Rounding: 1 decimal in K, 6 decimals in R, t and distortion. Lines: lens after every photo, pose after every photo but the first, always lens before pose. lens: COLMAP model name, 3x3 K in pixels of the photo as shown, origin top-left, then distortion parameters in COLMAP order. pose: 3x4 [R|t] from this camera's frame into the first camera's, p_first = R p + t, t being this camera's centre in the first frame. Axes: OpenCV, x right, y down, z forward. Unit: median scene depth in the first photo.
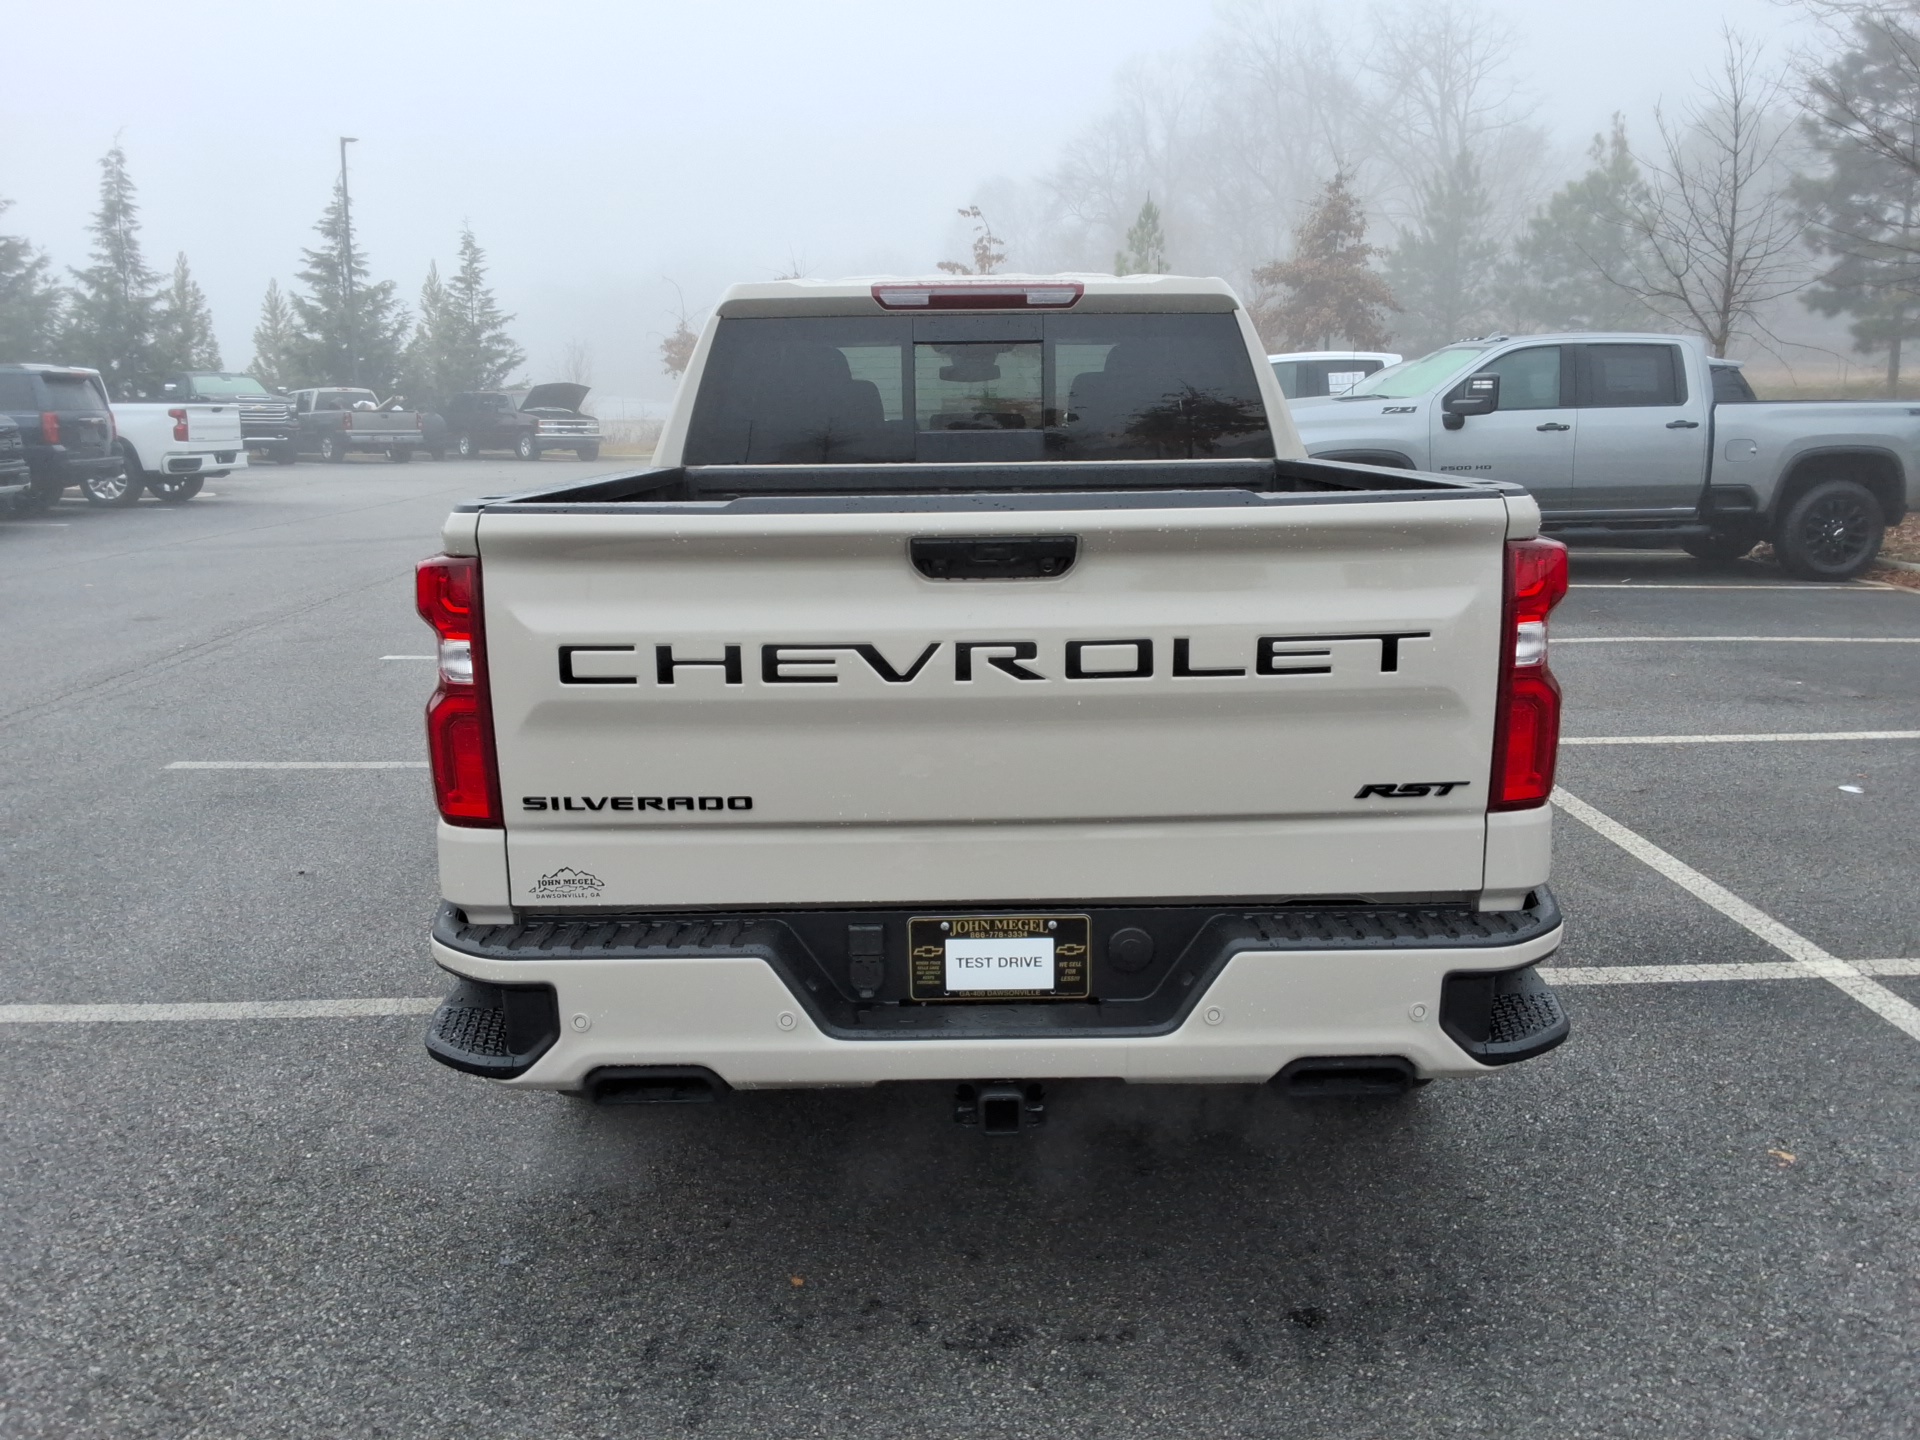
lens RADIAL K [[1531.8, 0, 972.1], [0, 1531.8, 705.7], [0, 0, 1]] dist [0.120013, -0.178615]
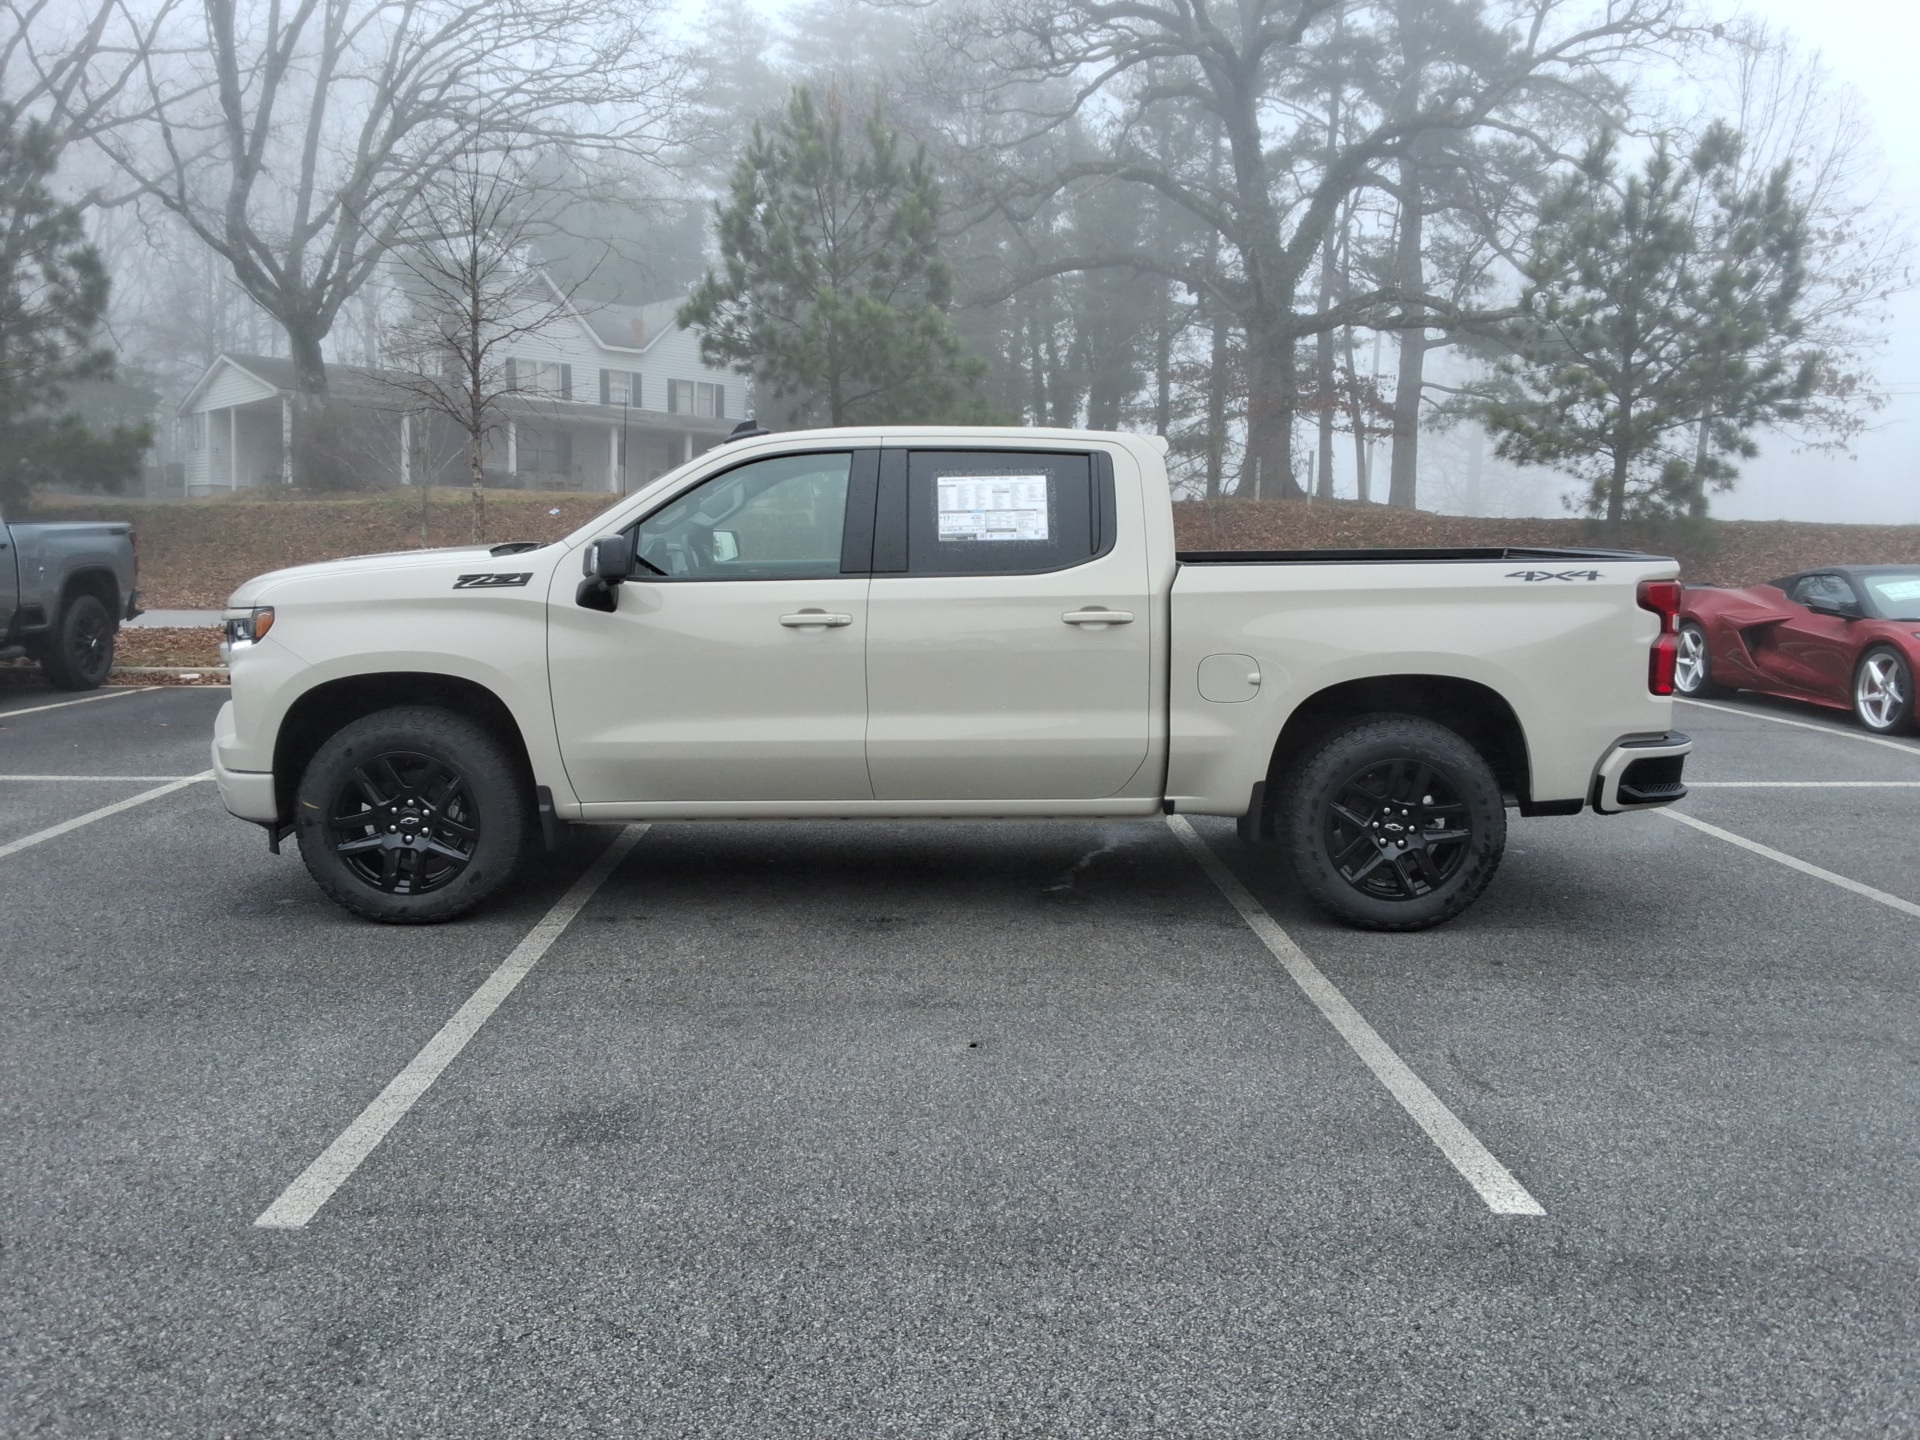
lens RADIAL K [[1536.3, 0, 971.4], [0, 1536.3, 705.2], [0, 0, 1]] dist [0.089122, -0.126514]
pose [[0.003032, -0.114043, 0.993471, -0.304525], [0.192732, 0.974916, 0.111325, -0.042487], [-0.981247, 0.191136, 0.024936, 0.226010]]
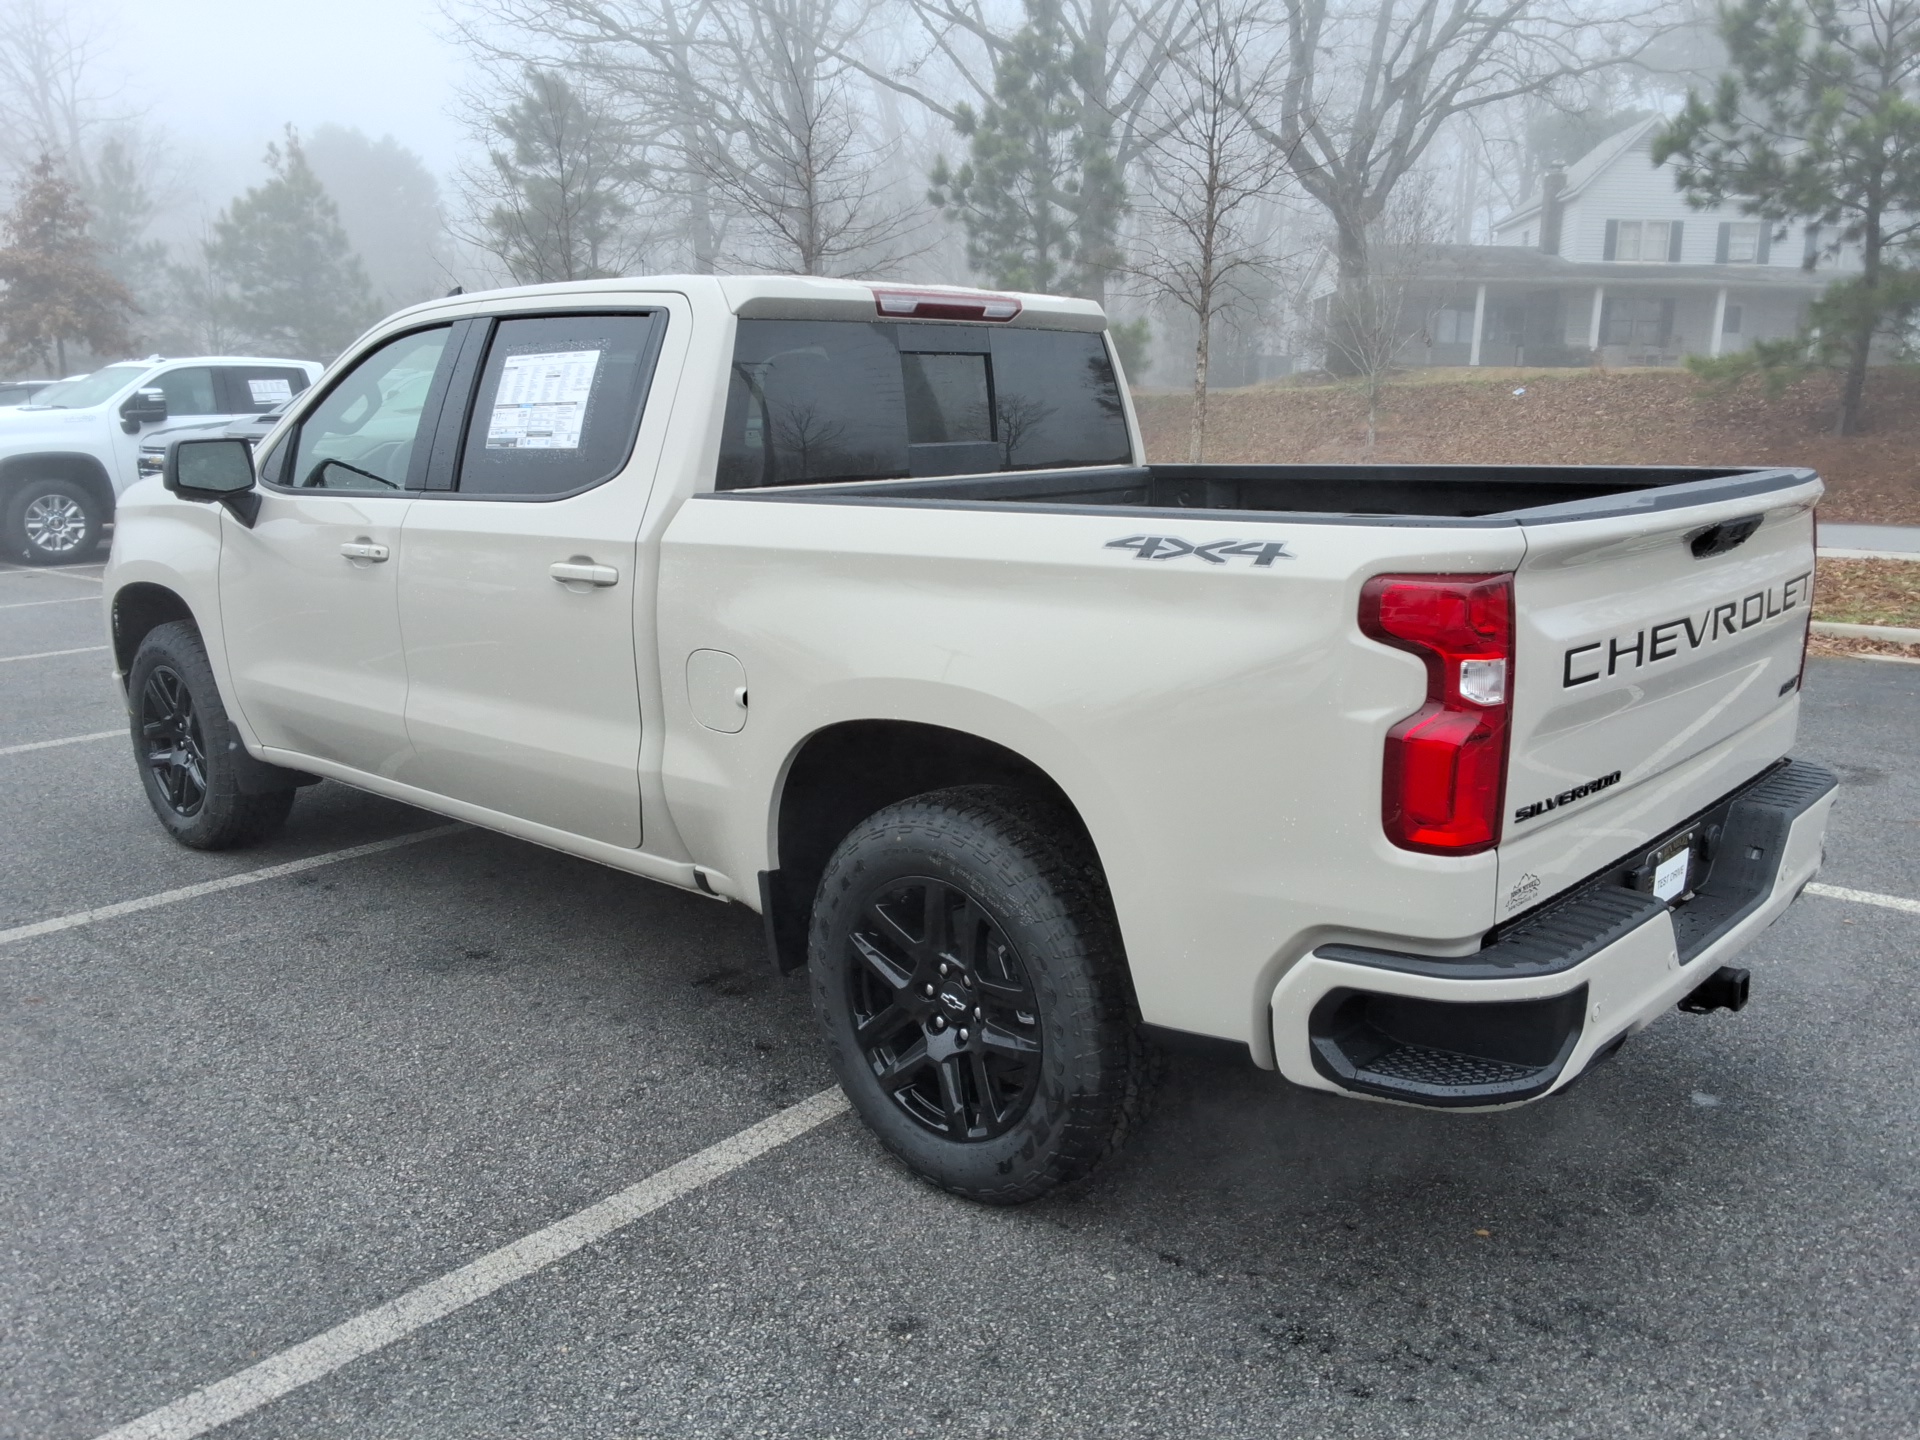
lens RADIAL K [[1531.8, 0, 972.1], [0, 1531.8, 705.7], [0, 0, 1]] dist [0.120013, -0.178615]
pose [[0.673904, -0.140627, 0.725312, -0.139371], [0.146284, 0.987680, 0.055581, -0.012808], [-0.724192, 0.068645, 0.686173, 0.063703]]
